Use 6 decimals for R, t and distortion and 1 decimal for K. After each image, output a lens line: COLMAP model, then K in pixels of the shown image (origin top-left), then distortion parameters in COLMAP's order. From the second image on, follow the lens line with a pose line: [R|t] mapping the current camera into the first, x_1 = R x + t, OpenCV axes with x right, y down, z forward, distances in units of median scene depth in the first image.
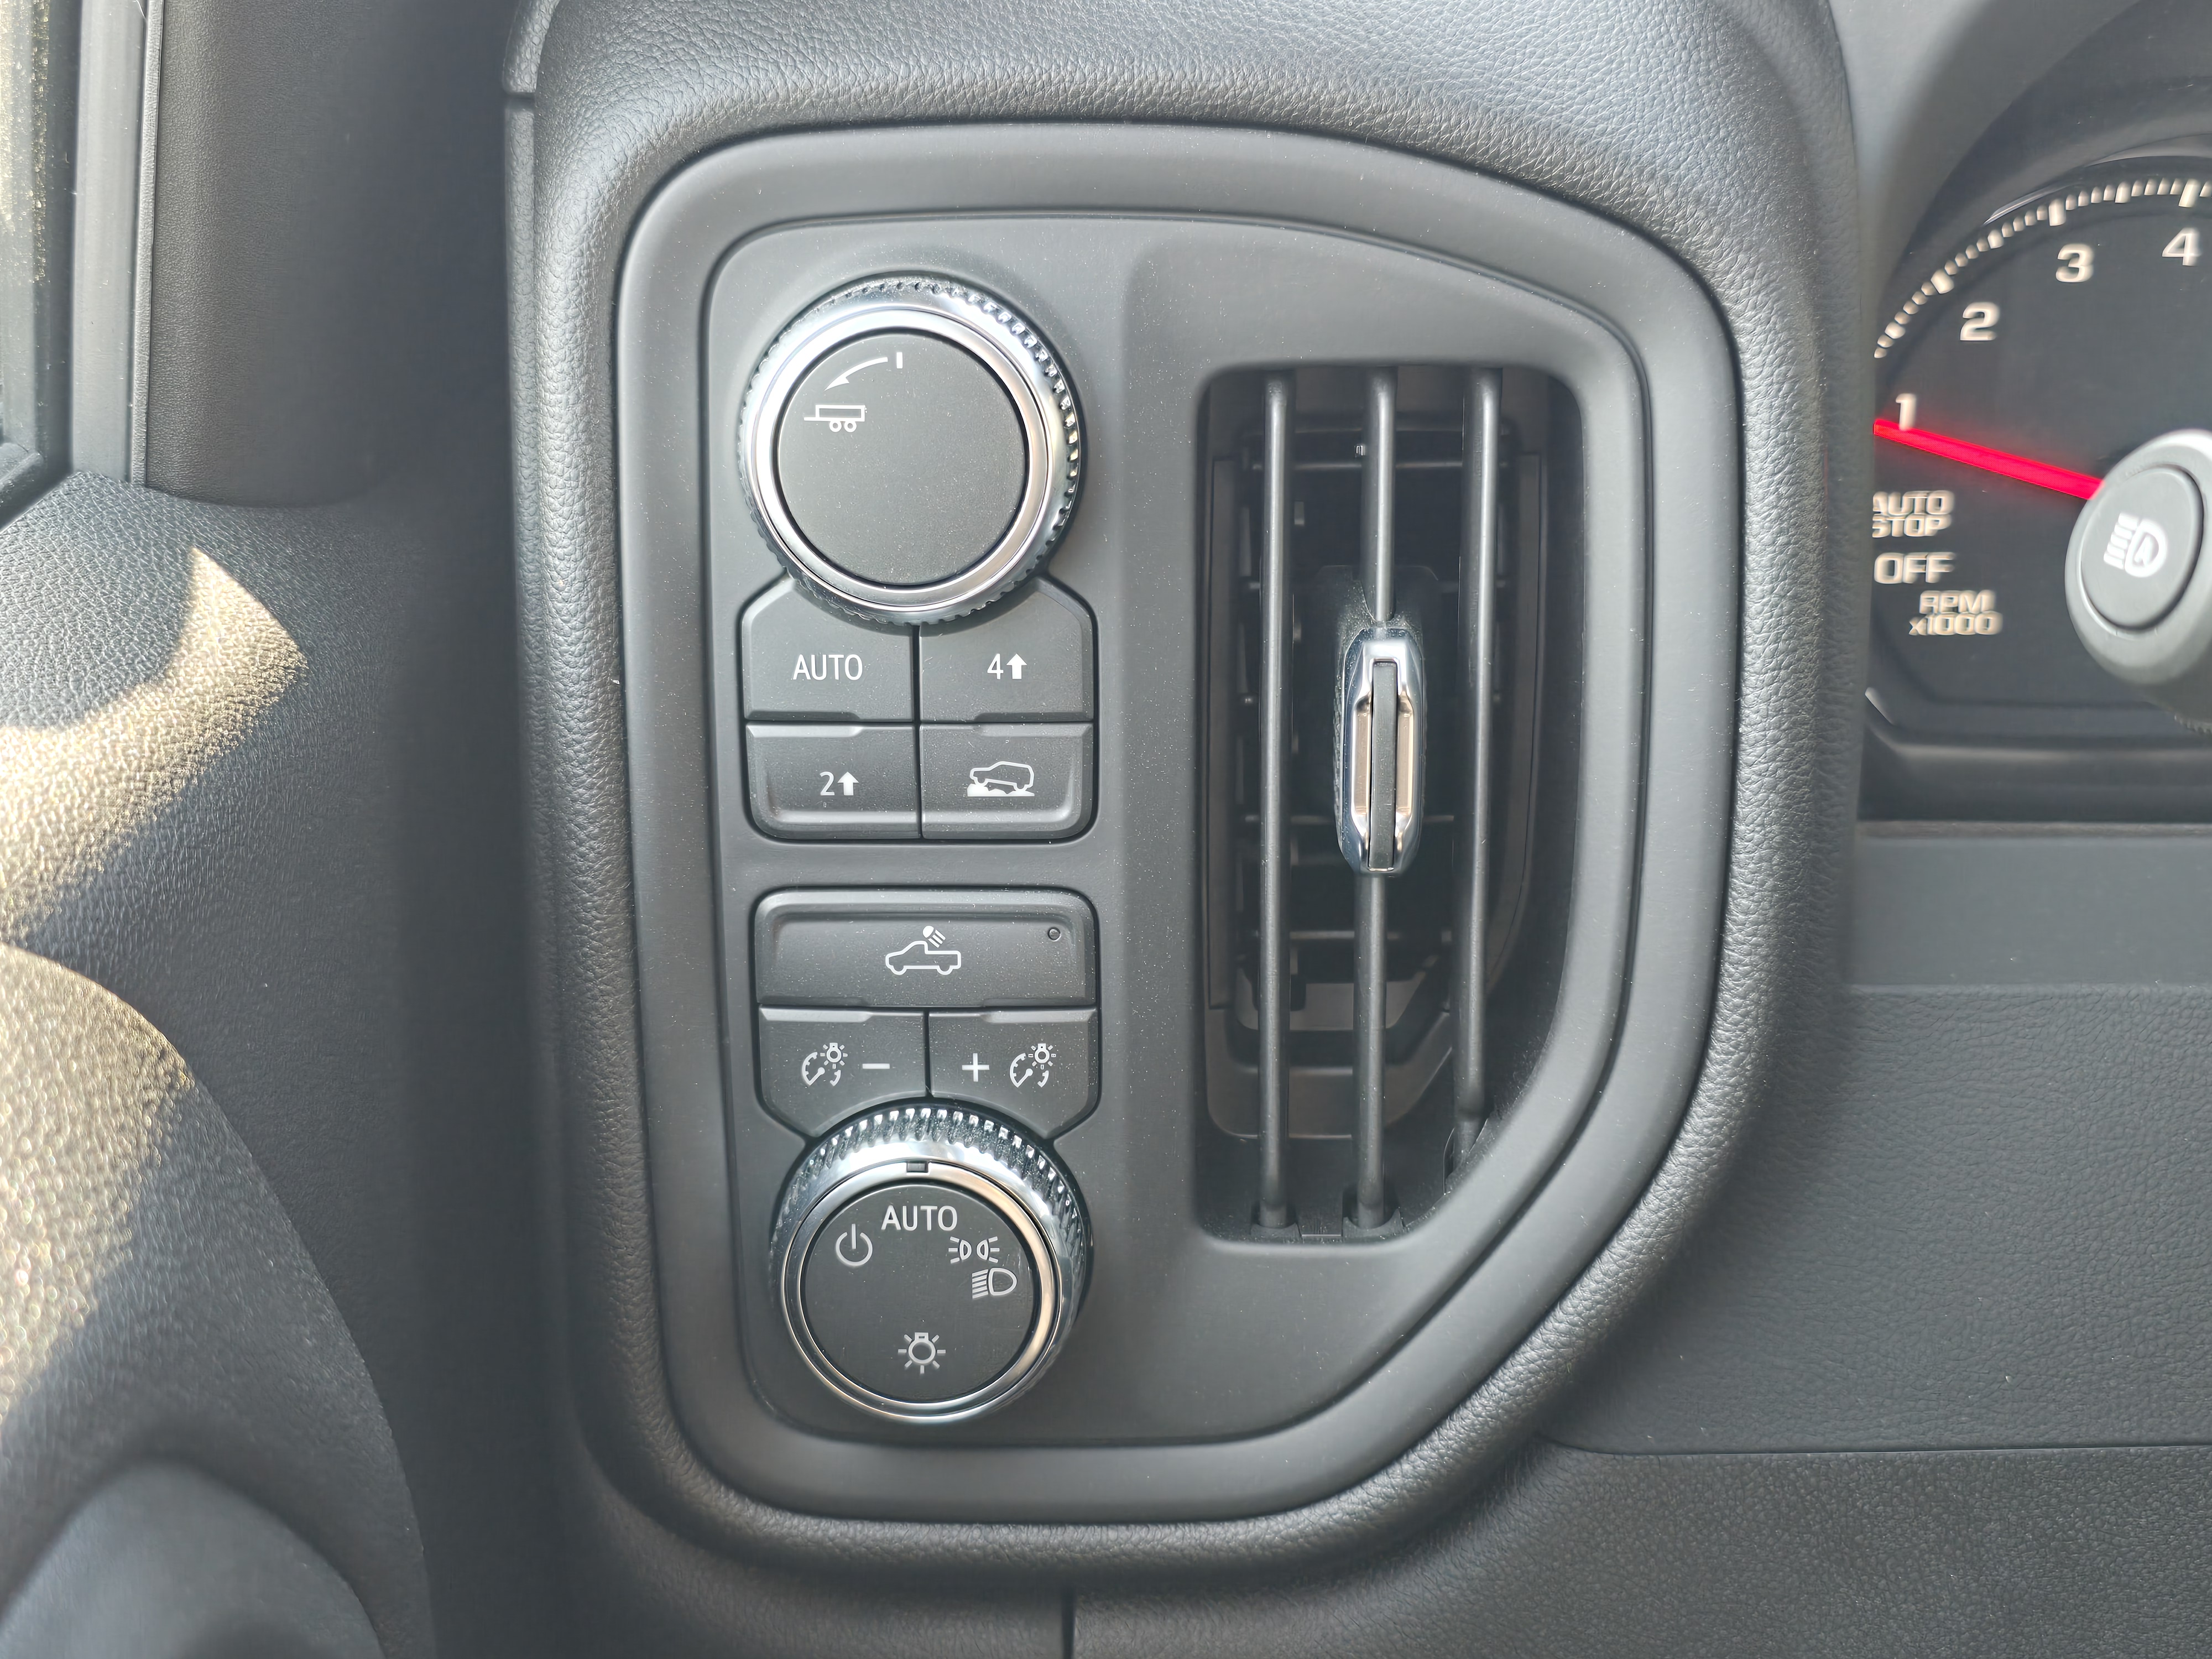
lens RADIAL K [[2561.6, 0, 1120.9], [0, 2561.6, 829.0], [0, 0, 1]] dist [0.128348, -0.242292]
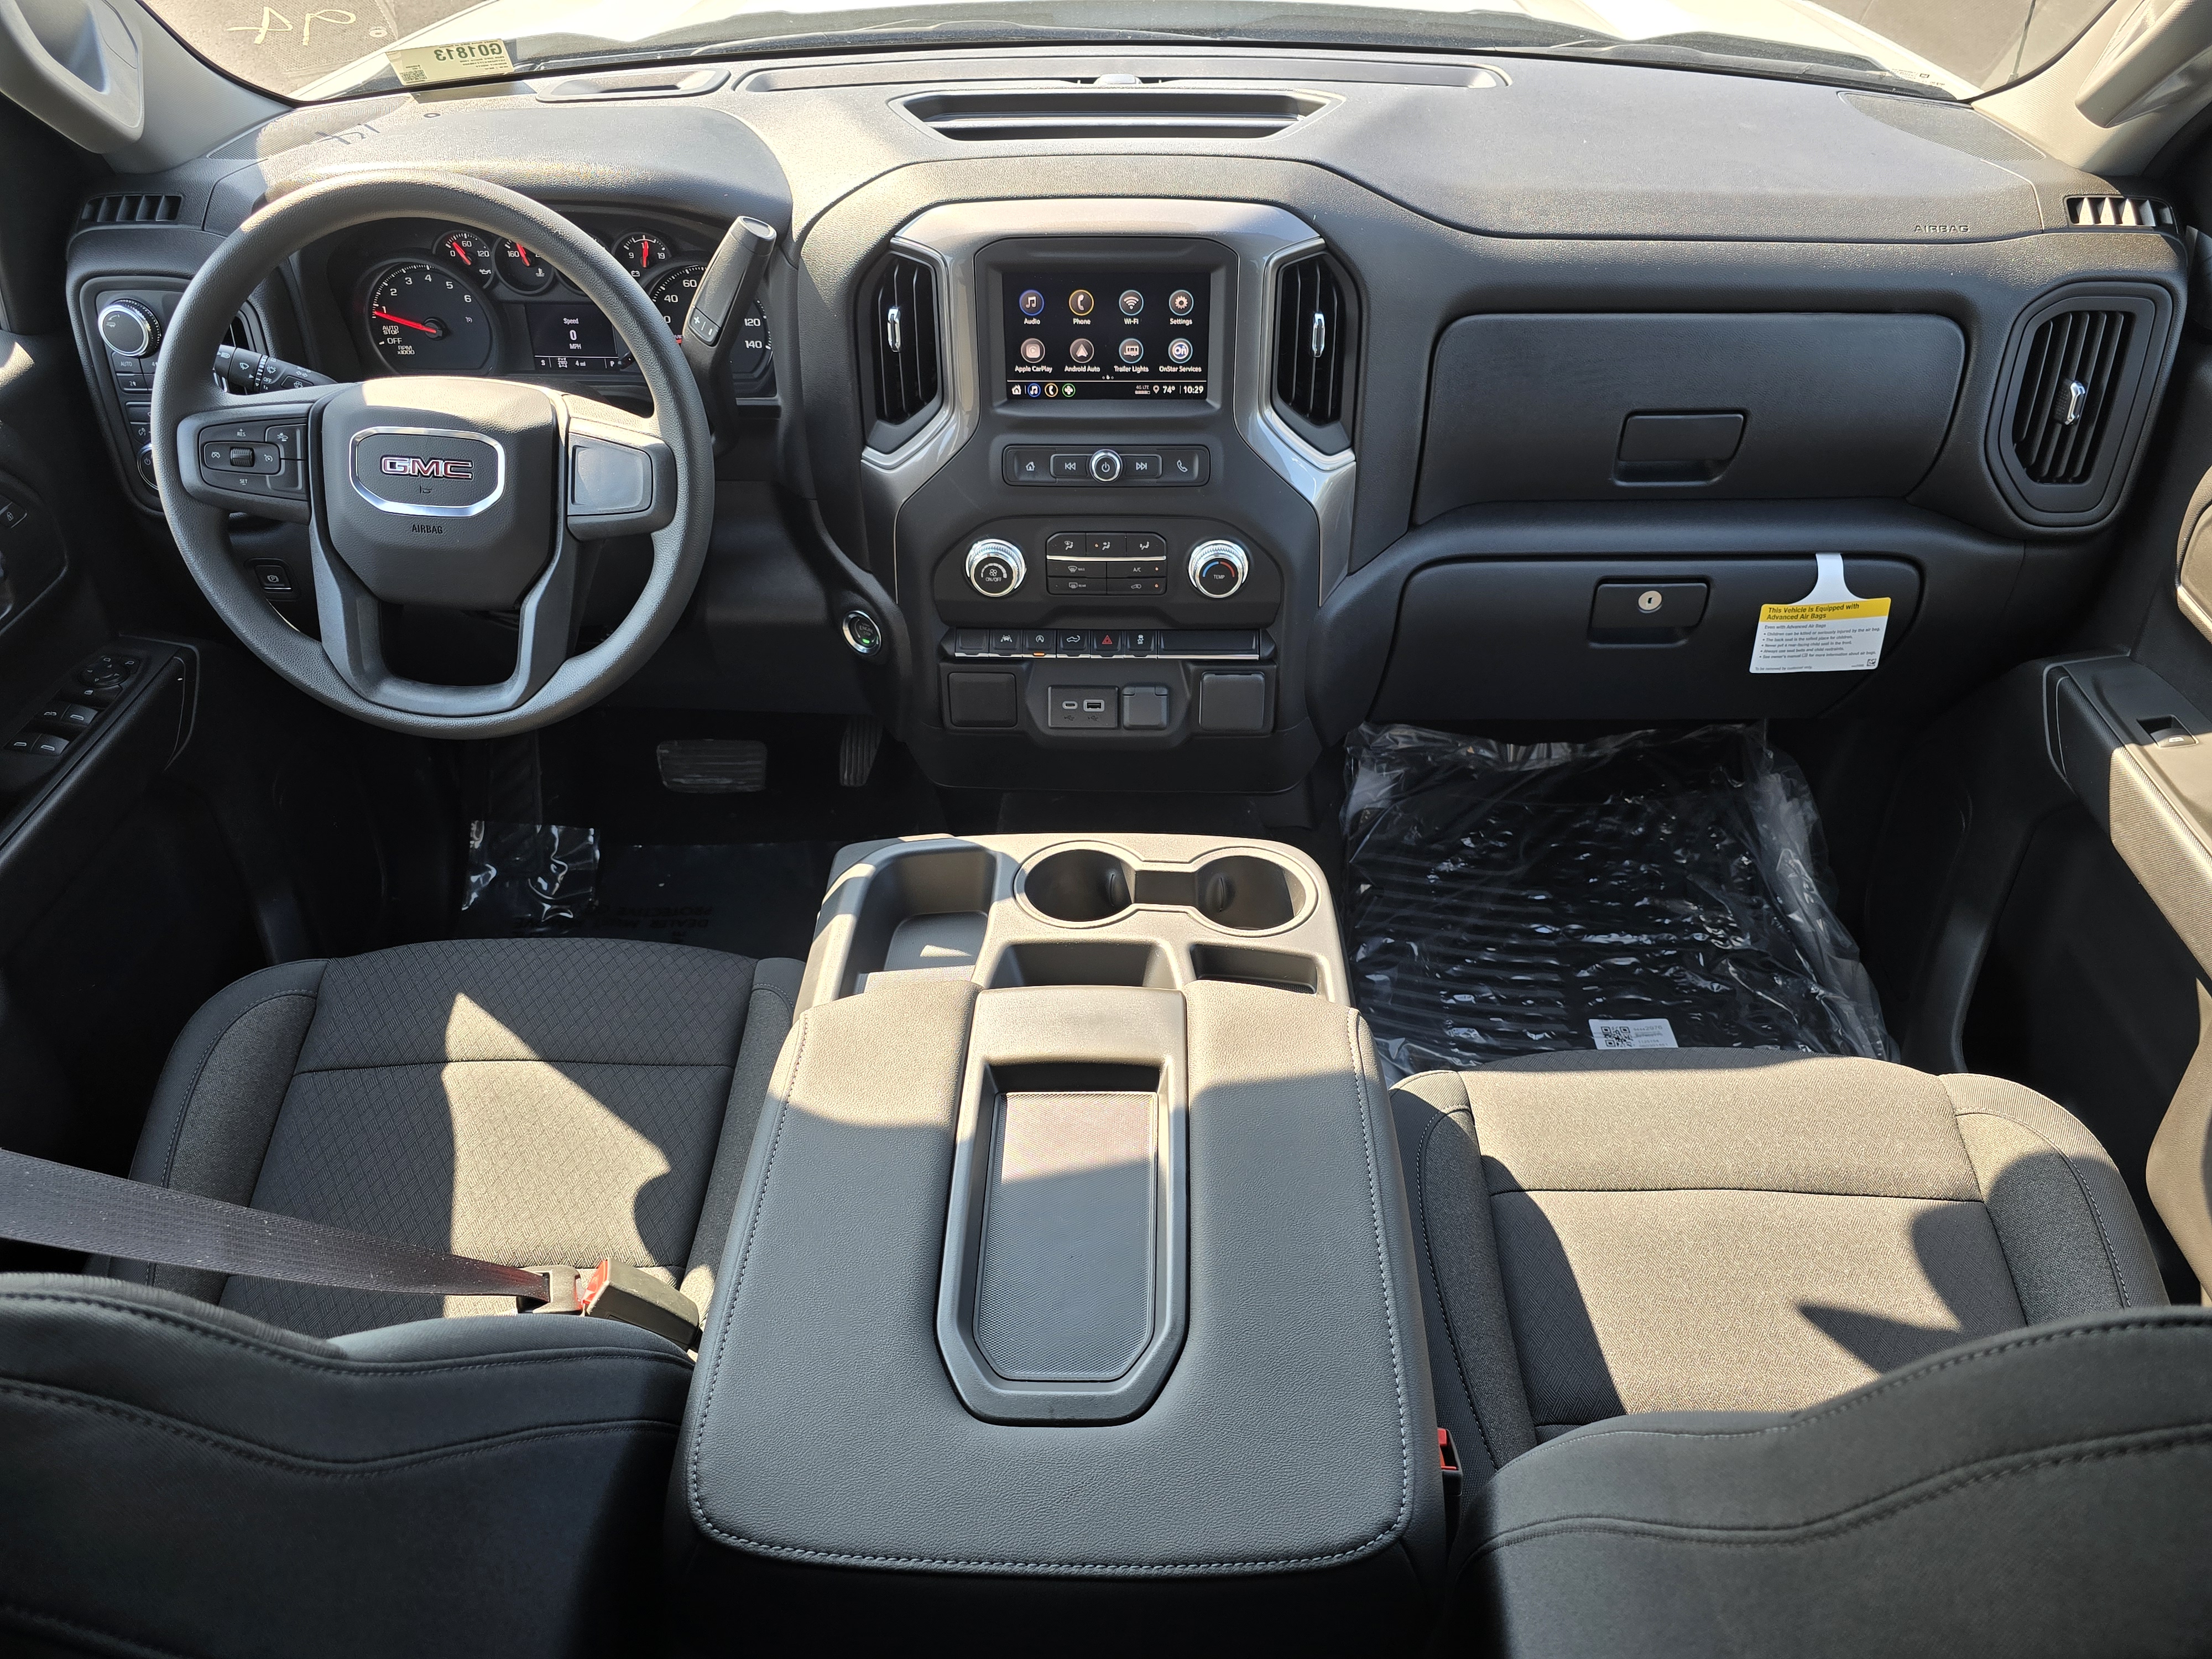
lens RADIAL K [[1692.2, 0, 1090.3], [0, 1692.2, 835.0], [0, 0, 1]] dist [0.069667, -0.058728]
pose [[0.999870, 0.009798, -0.012821, 2.170588], [-0.006267, 0.967977, 0.250962, -0.020208], [0.014869, -0.250849, 0.967912, -3.118265]]
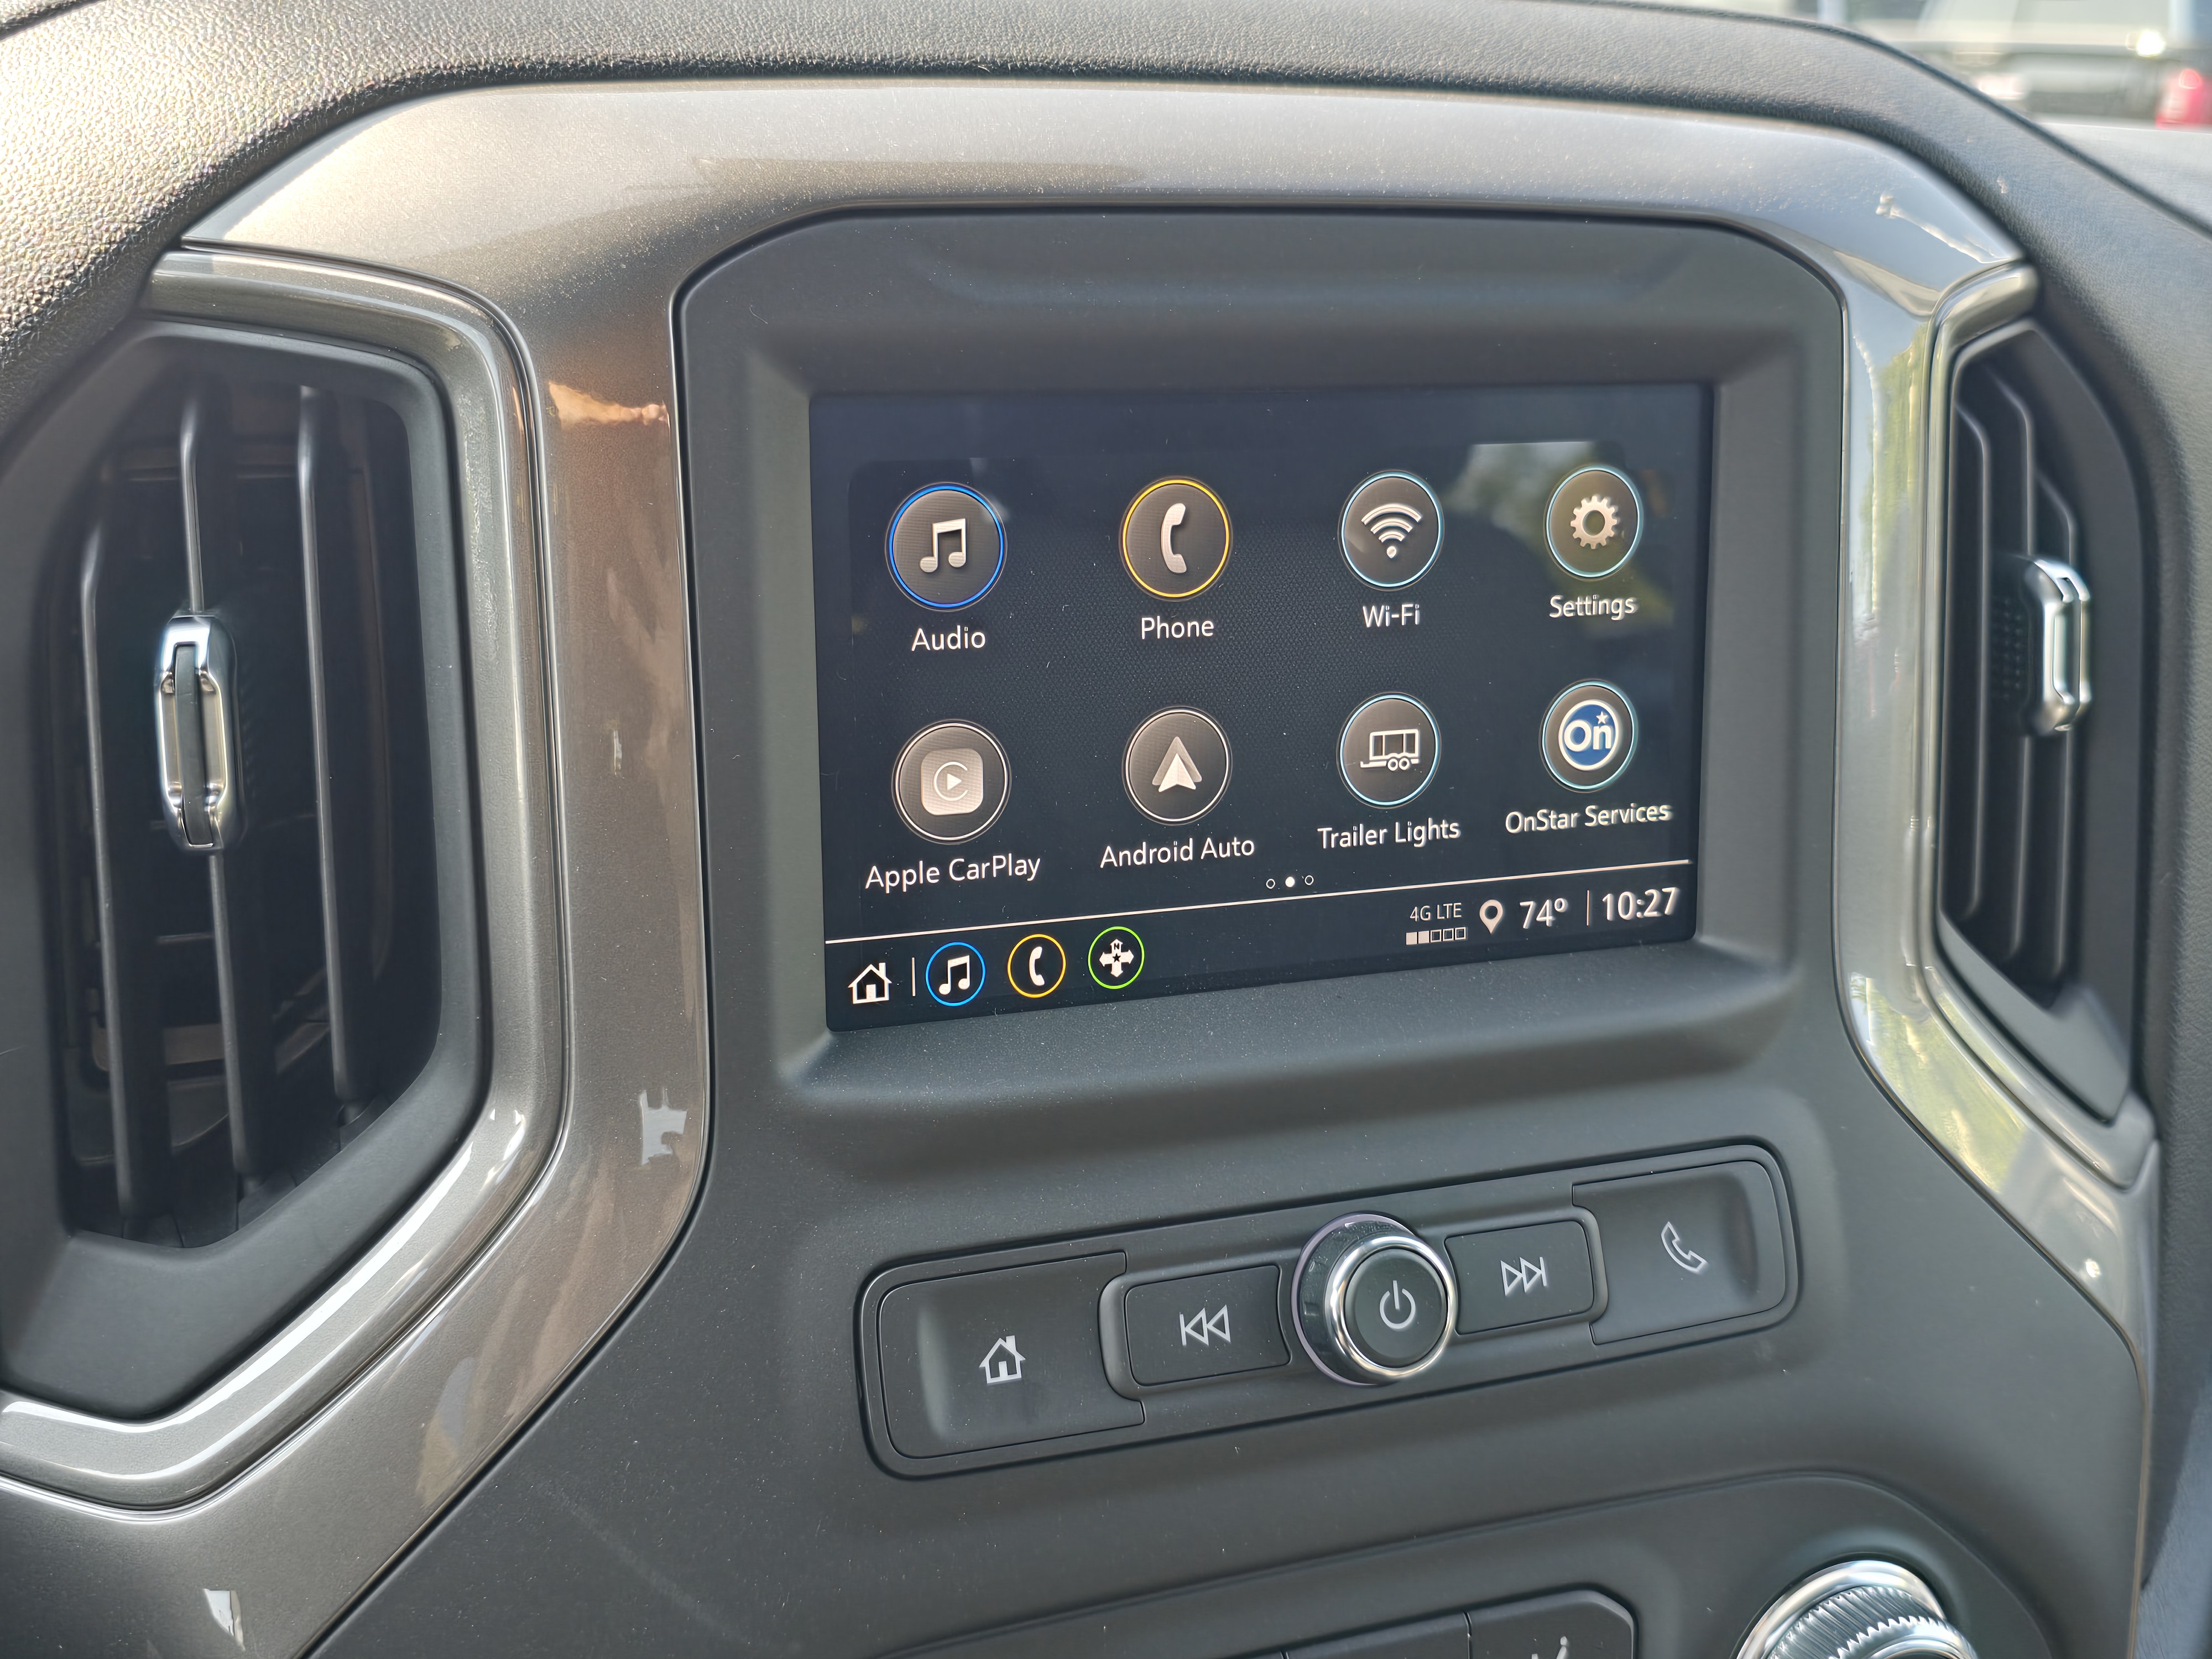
lens RADIAL K [[2590.8, 0, 1074.9], [0, 2590.8, 775.7], [0, 0, 1]] dist [0.131991, -0.302695]
pose [[0.922217, -0.061142, 0.381807, 1.600382], [0.105462, 0.989756, -0.096236, 0.000067], [-0.372012, 0.129016, 0.919218, -0.267674]]
